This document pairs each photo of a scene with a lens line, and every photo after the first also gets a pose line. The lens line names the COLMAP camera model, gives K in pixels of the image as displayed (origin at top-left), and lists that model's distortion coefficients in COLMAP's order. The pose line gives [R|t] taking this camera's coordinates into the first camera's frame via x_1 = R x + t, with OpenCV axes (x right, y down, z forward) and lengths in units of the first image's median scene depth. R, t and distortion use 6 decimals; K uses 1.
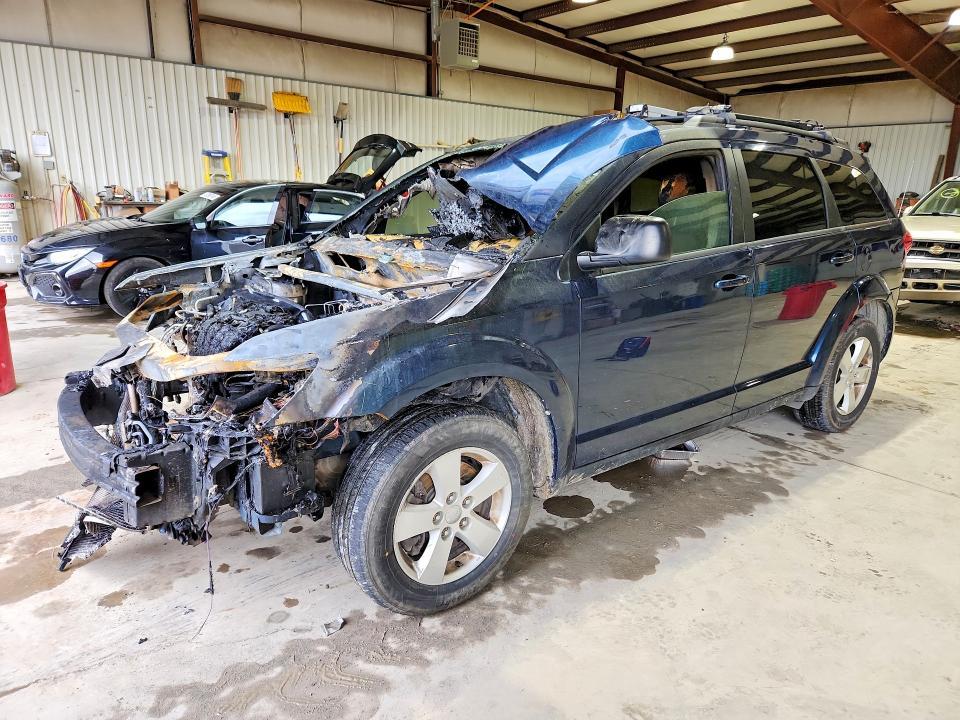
lens RADIAL K [[661.7, 0, 484.9], [0, 661.7, 364.3], [0, 0, 1]] dist [0.021713, -0.019051]
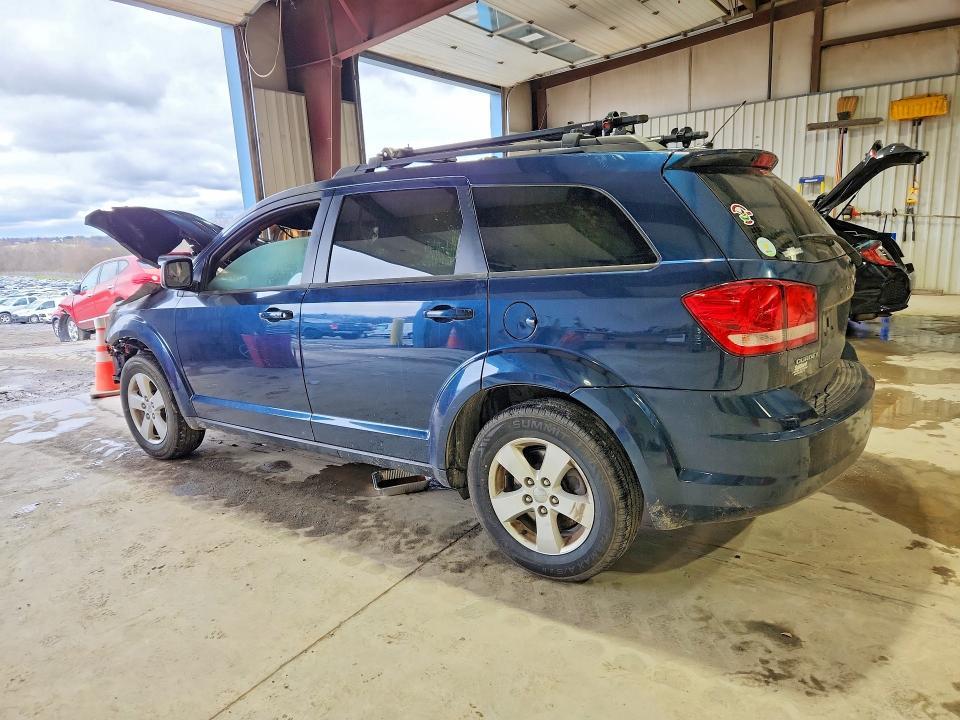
lens RADIAL K [[661.7, 0, 477.2], [0, 661.7, 367.1], [0, 0, 1]] dist [0.021713, -0.019051]
pose [[0.261806, 0.165499, -0.950825, 1.075956], [-0.188421, 0.974995, 0.117825, -0.163782], [0.946549, 0.148308, 0.286443, 0.690122]]
